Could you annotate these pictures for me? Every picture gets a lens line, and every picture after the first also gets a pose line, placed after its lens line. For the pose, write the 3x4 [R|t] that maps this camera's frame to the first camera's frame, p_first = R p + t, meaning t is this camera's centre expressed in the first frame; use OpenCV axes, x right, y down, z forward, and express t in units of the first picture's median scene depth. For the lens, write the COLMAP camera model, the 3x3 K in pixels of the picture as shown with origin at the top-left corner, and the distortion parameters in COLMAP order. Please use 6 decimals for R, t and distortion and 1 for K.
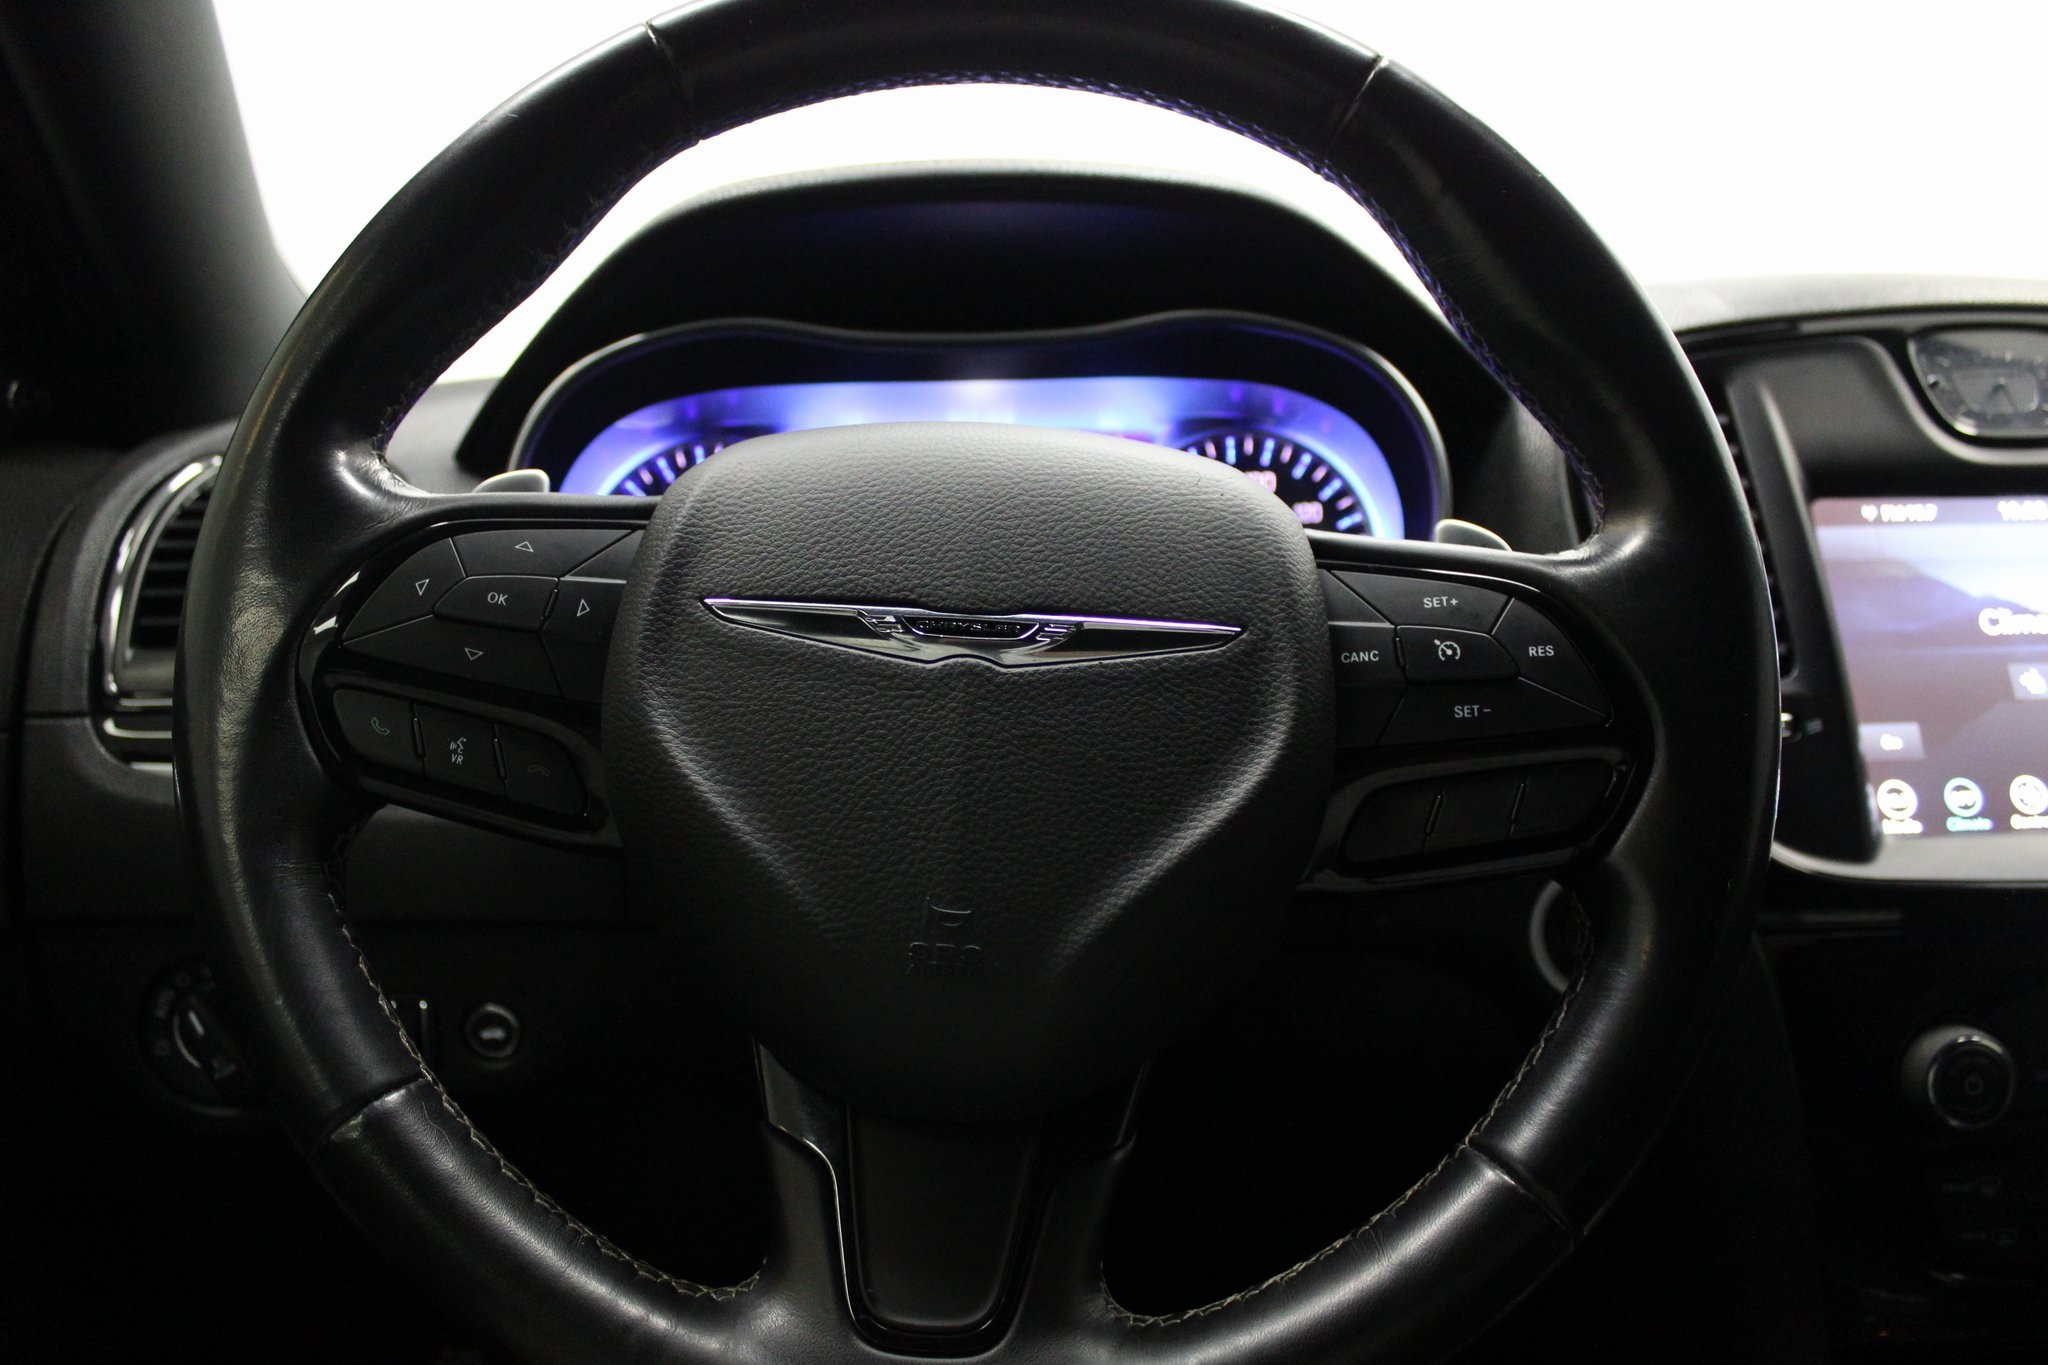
lens RADIAL K [[1566.2, 0, 1024.0], [0, 1566.2, 682.5], [0, 0, 1]] dist [-0.176431, 0.107190]
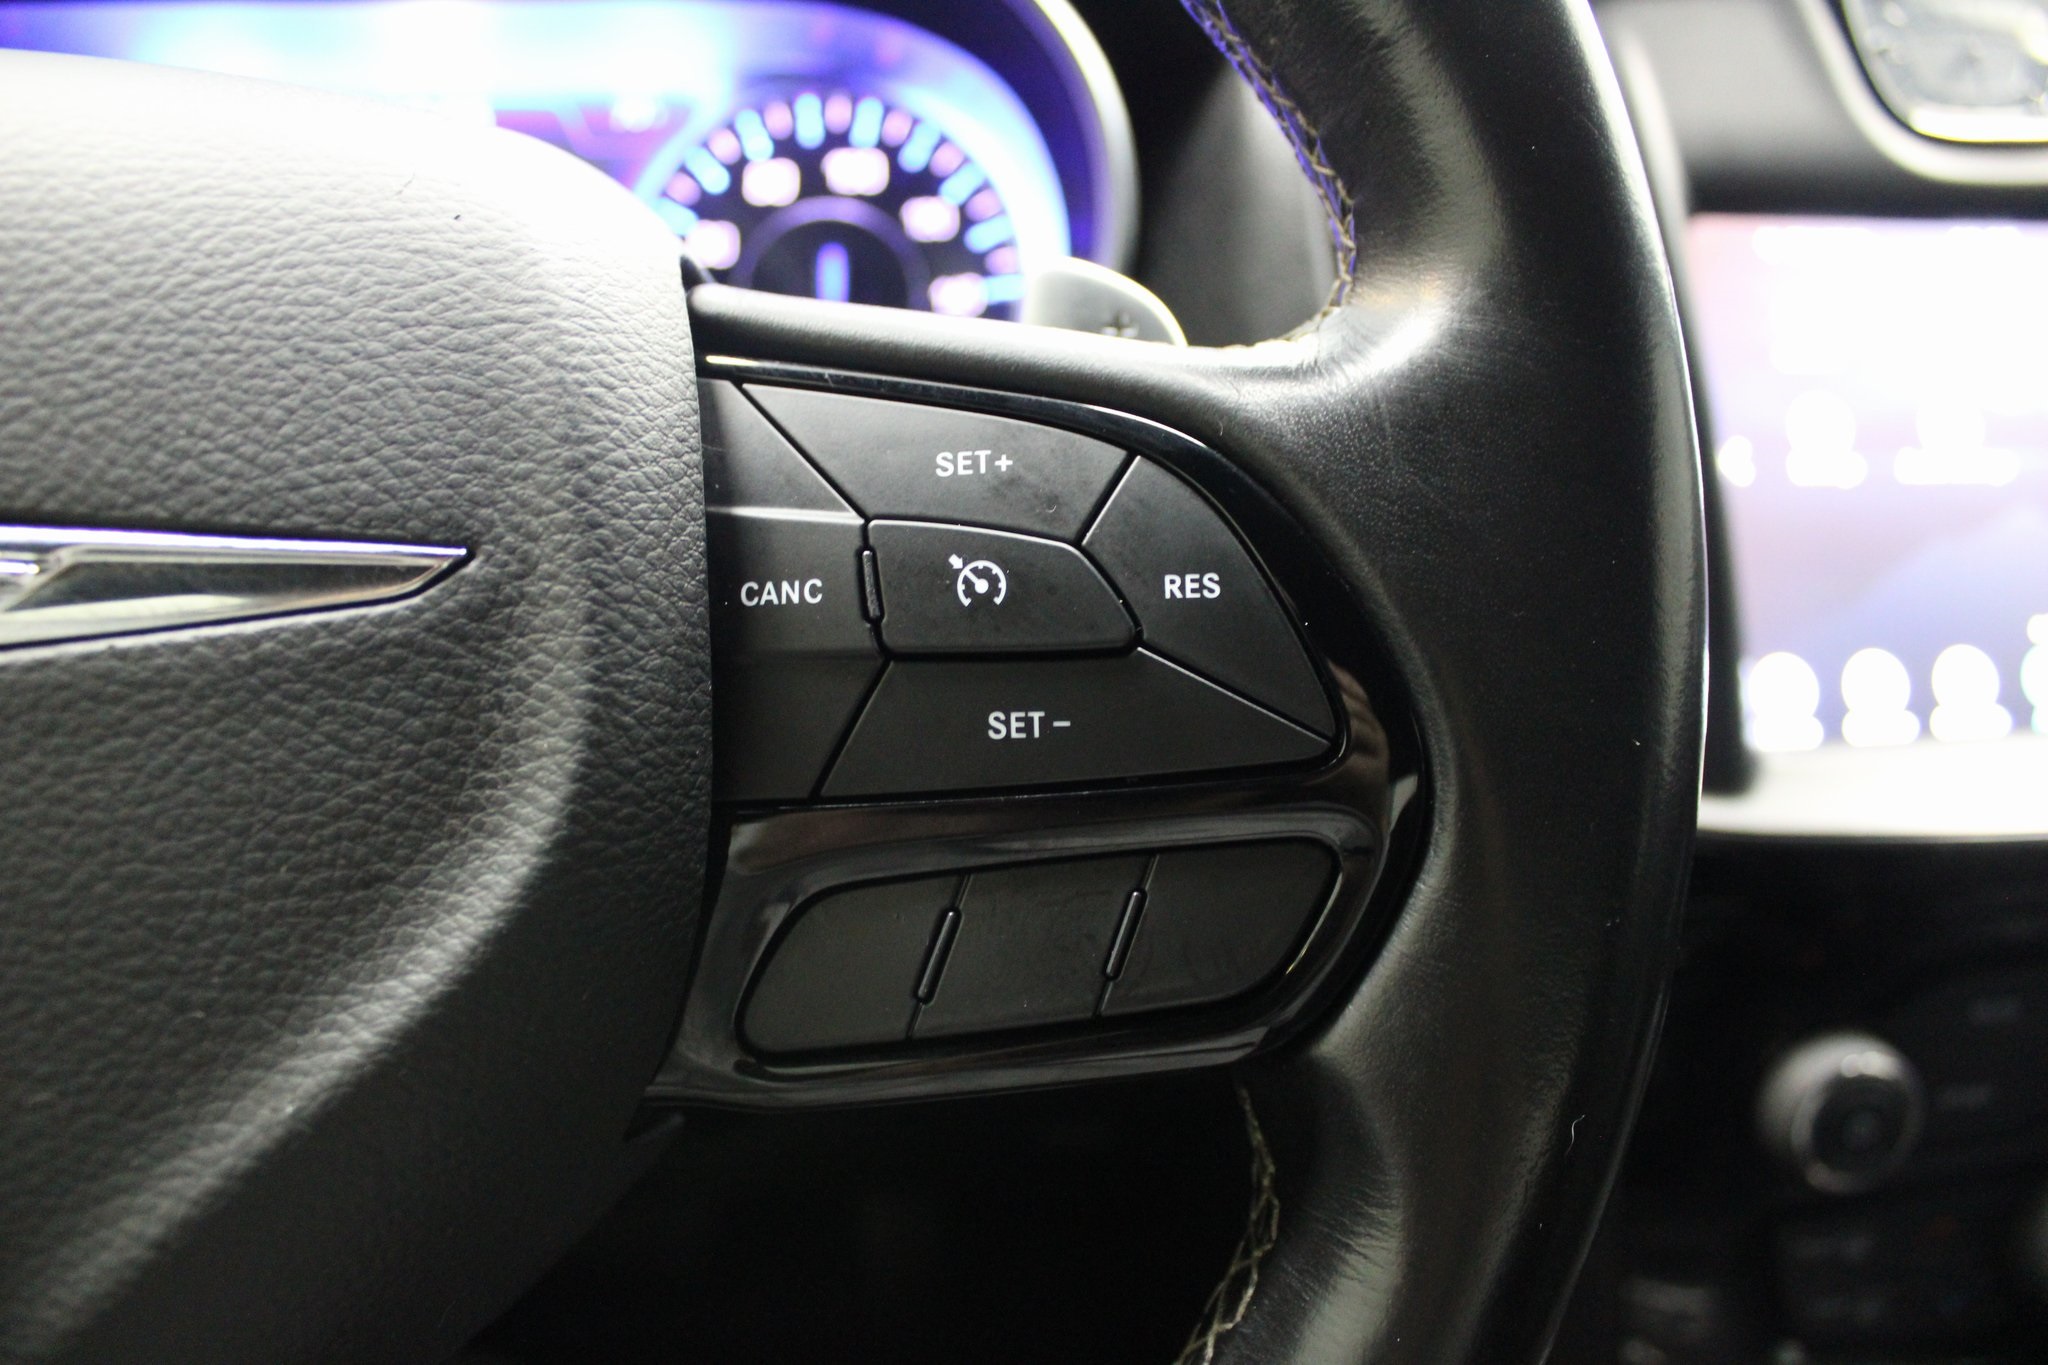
lens RADIAL K [[1566.2, 0, 1024.0], [0, 1566.2, 682.5], [0, 0, 1]] dist [-0.176431, 0.107190]
pose [[0.991368, -0.015380, 0.130206, 0.235282], [-0.010906, 0.979982, 0.198786, -0.083365], [-0.130657, -0.198490, 0.971355, 0.579154]]
